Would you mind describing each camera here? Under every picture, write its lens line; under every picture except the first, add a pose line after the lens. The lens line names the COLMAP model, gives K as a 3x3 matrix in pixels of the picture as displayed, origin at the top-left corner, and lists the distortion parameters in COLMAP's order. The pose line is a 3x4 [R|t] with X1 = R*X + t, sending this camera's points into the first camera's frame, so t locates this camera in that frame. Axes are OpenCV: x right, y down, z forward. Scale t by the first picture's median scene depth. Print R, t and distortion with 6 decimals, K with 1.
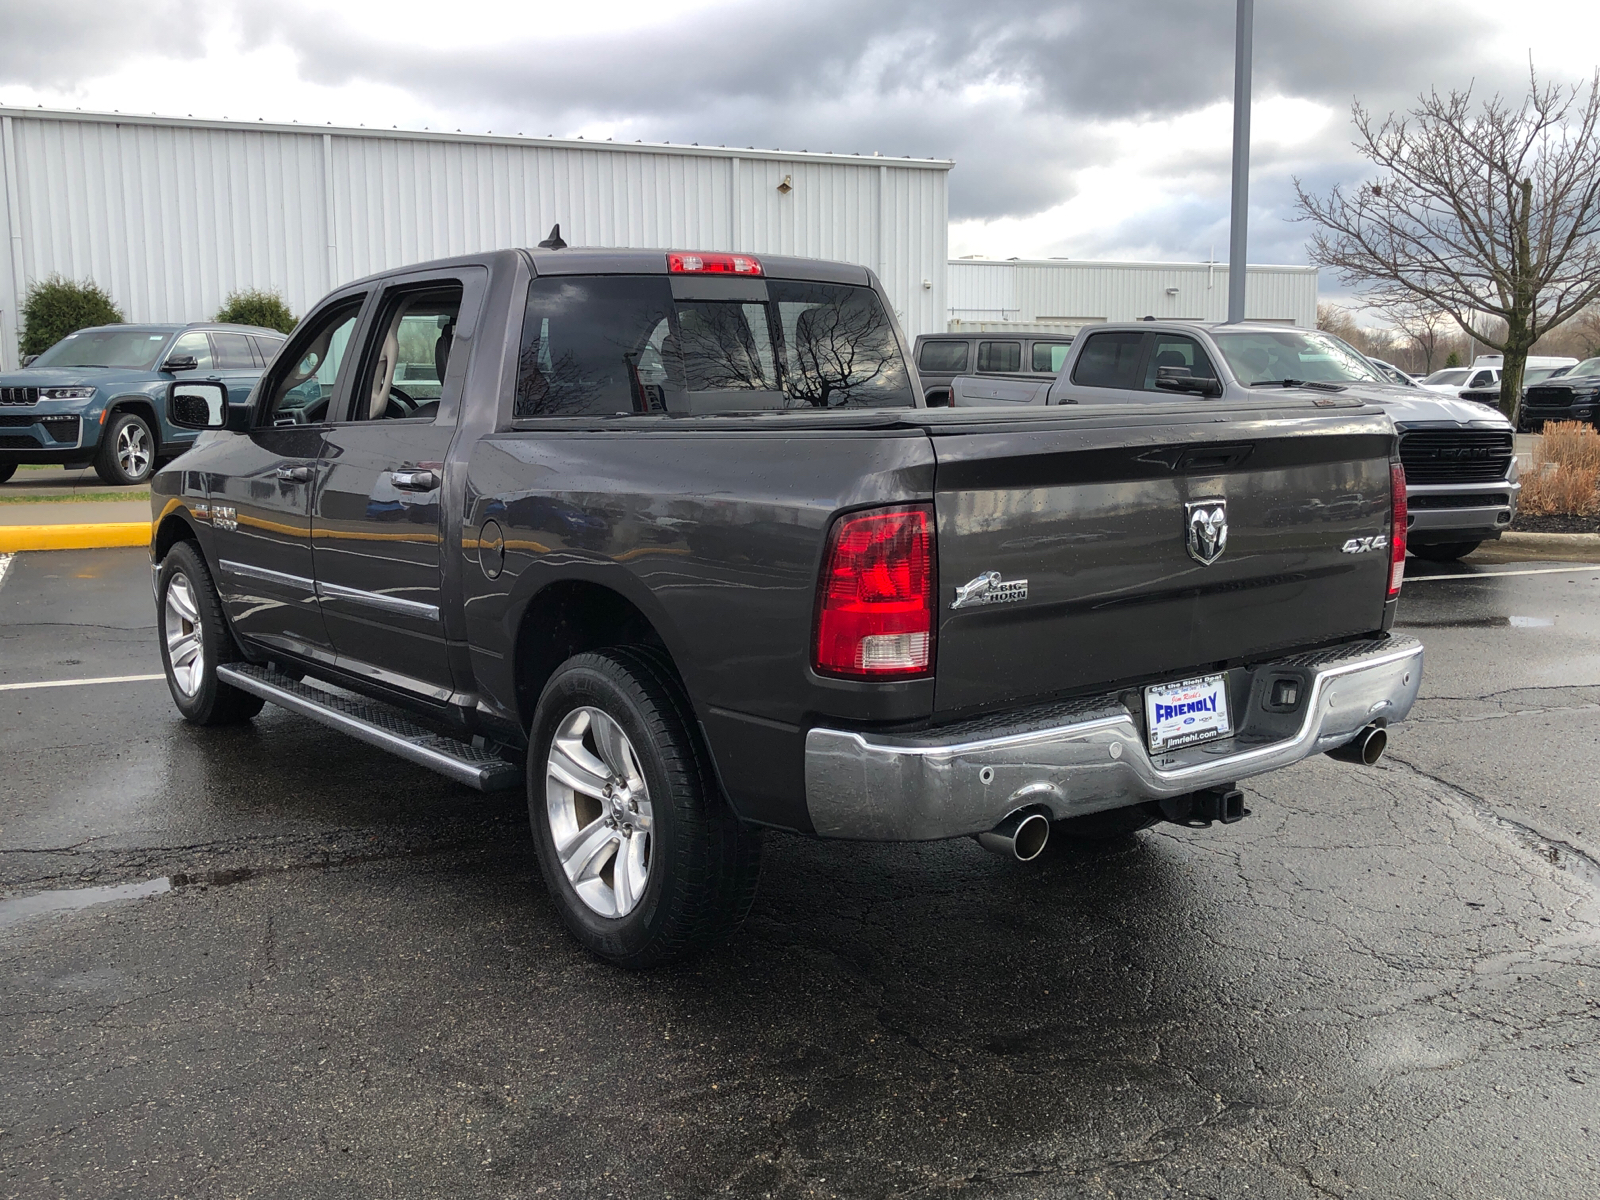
lens RADIAL K [[1545.3, 0, 800.0], [0, 1545.3, 600.0], [0, 0, 1]] dist [0.072986, -0.145644]
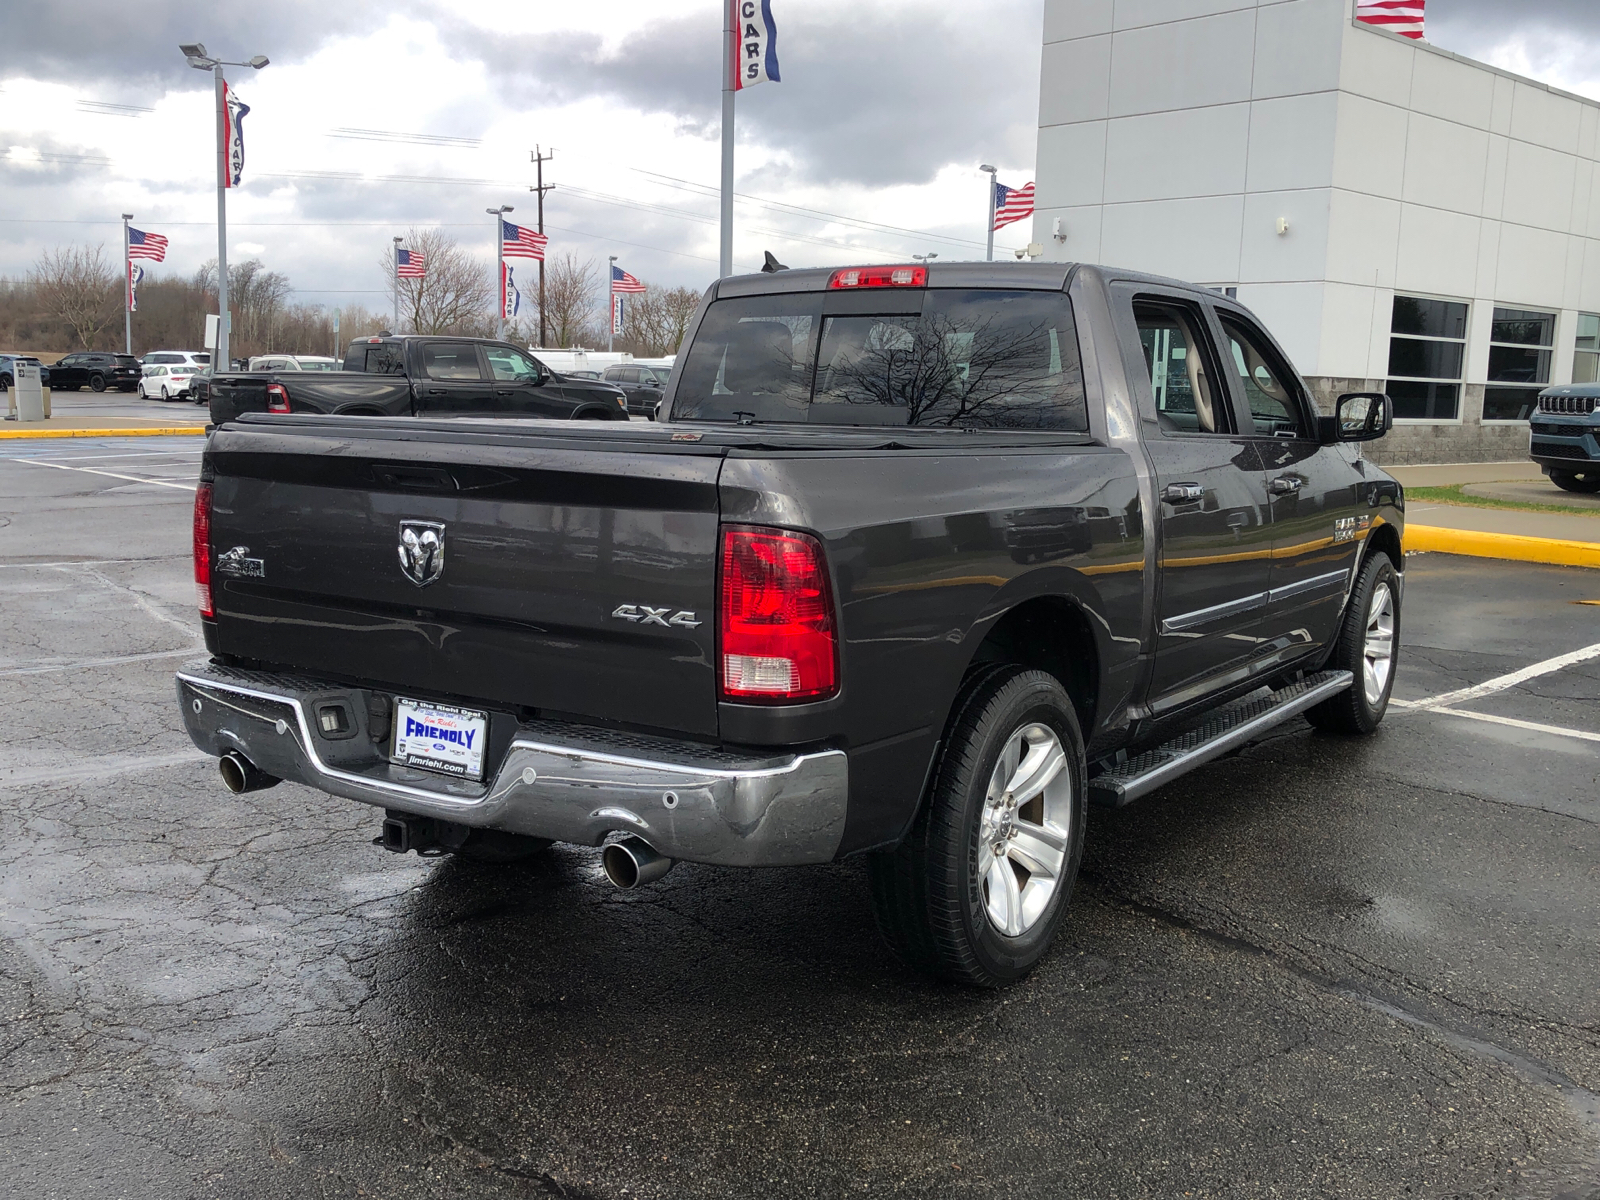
lens RADIAL K [[1545.3, 0, 800.0], [0, 1545.3, 600.0], [0, 0, 1]] dist [0.072986, -0.145644]
pose [[0.335799, 0.150498, -0.929833, 1.214967], [-0.155029, 0.982522, 0.103039, -0.147826], [0.929088, 0.109551, 0.353261, 0.853214]]
